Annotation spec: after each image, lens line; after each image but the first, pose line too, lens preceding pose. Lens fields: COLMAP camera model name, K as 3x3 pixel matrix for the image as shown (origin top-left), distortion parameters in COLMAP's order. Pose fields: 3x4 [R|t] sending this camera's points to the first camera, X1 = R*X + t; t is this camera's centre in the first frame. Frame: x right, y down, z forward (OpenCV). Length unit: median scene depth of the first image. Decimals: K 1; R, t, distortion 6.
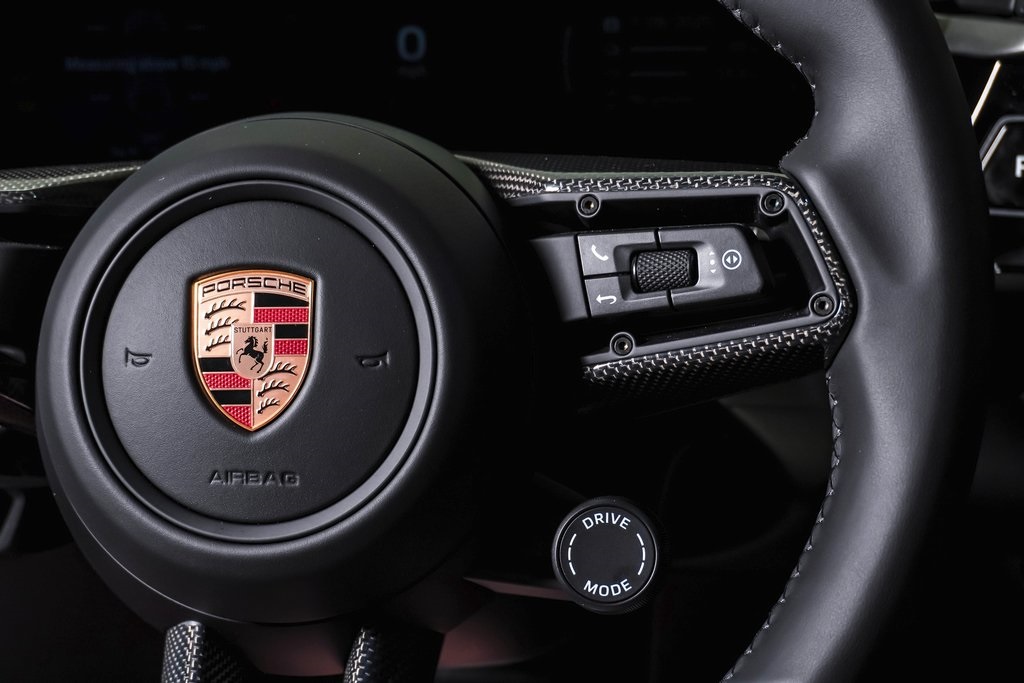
lens RADIAL K [[1636.3, 0, 563.1], [0, 1636.3, 341.4], [0, 0, 1]] dist [0.054126, 0.053850]
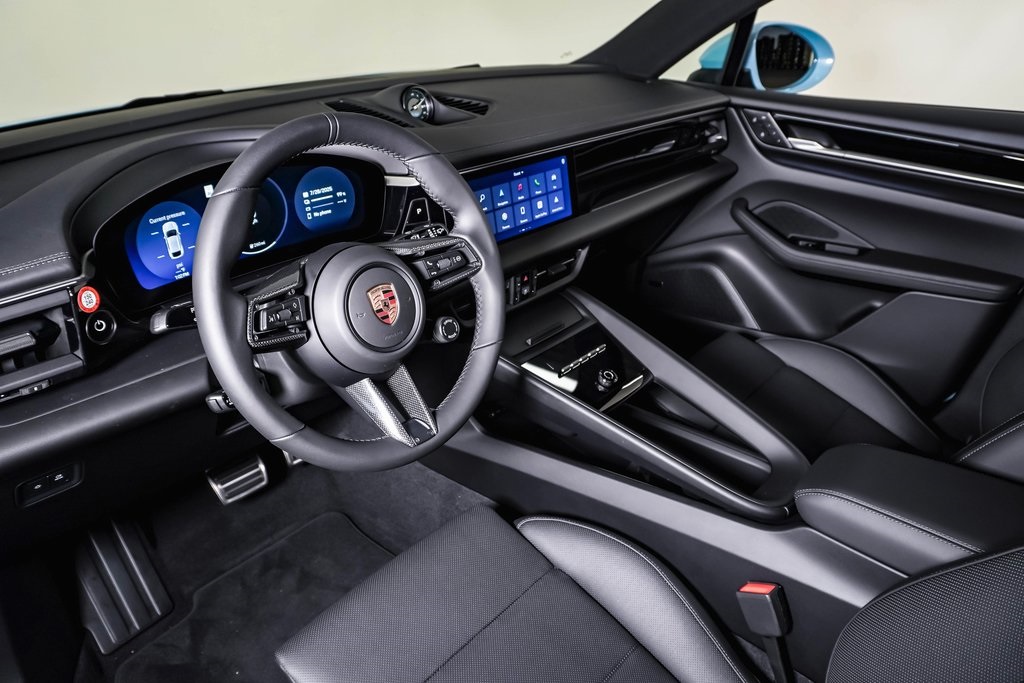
lens RADIAL K [[738.6, 0, 512.0], [0, 738.6, 341.5], [0, 0, 1]] dist [-0.039583, 0.006882]
pose [[0.573075, -0.298062, 0.763377, -1.419565], [0.171882, 0.954509, 0.243656, -0.297064], [-0.801275, -0.008423, 0.598237, -0.335456]]
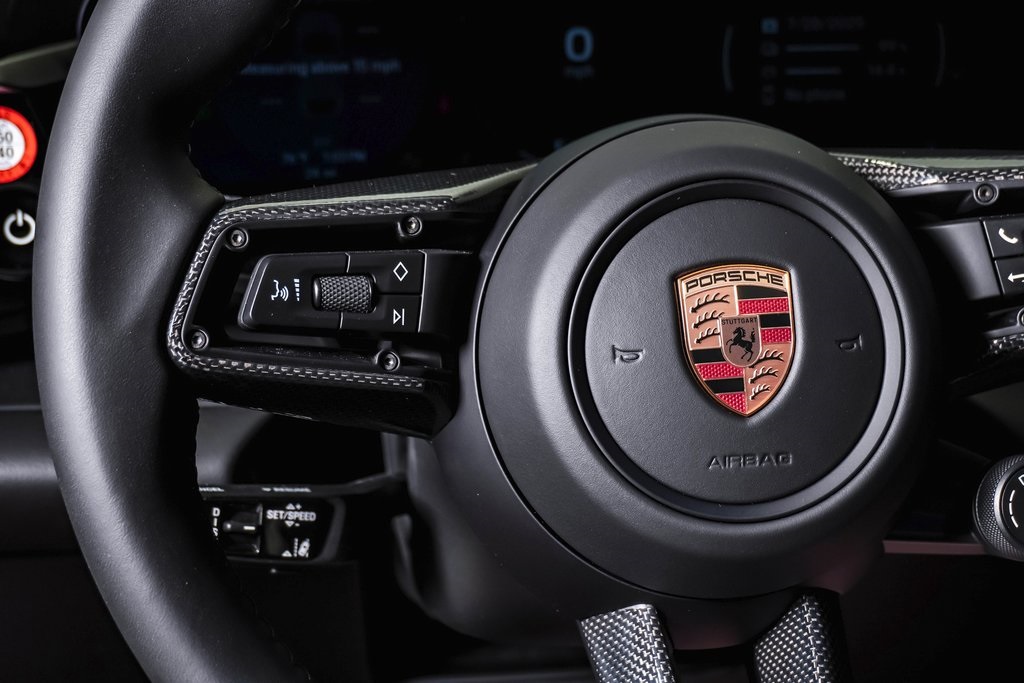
lens RADIAL K [[1617.9, 0, 590.0], [0, 1617.9, 342.9], [0, 0, 1]] dist [0.036343, 0.054382]
pose [[0.962009, -0.055154, 0.267390, -0.560126], [0.052790, 0.998477, 0.016026, -0.014759], [-0.267867, -0.001302, 0.963455, 0.020220]]
